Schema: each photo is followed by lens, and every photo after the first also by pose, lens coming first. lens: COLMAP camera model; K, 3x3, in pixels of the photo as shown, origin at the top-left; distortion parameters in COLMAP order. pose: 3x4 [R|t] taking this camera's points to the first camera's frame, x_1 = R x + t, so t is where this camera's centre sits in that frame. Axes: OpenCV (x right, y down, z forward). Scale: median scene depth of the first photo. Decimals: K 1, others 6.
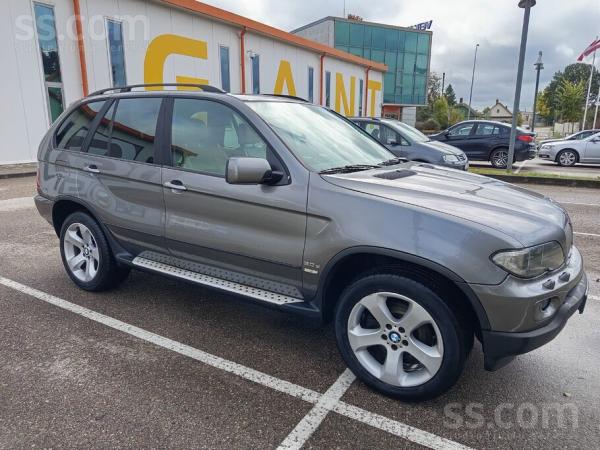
lens RADIAL K [[420.0, 0, 300.0], [0, 420.0, 225.0], [0, 0, 1]] dist [0.034732, -0.054896]
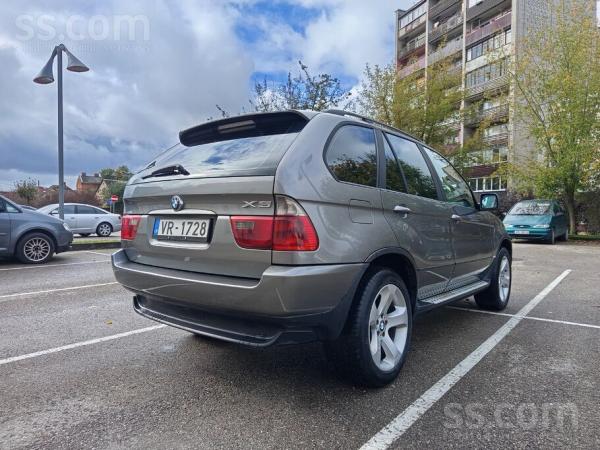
lens RADIAL K [[420.0, 0, 300.0], [0, 420.0, 225.0], [0, 0, 1]] dist [0.034732, -0.054896]
pose [[0.122232, -0.025465, 0.992175, -1.276704], [0.228890, 0.973447, -0.003215, -0.137792], [-0.965748, 0.227492, 0.124815, 1.055364]]
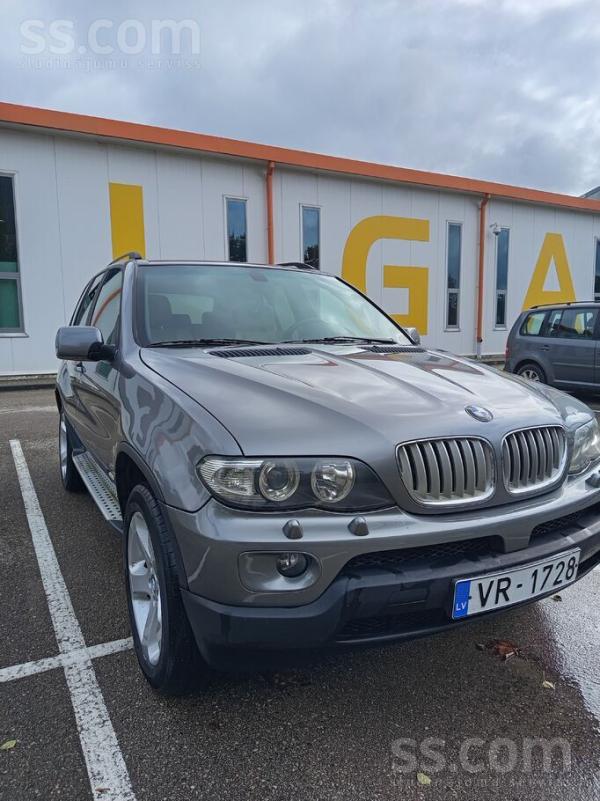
lens RADIAL K [[560.7, 0, 303.0], [0, 560.7, 395.2], [0, 0, 1]] dist [0.034732, -0.054896]
pose [[0.863776, 0.041081, -0.502199, 0.558295], [-0.100452, 0.990704, -0.091734, 0.018118], [0.493762, 0.129684, 0.859872, 0.200283]]
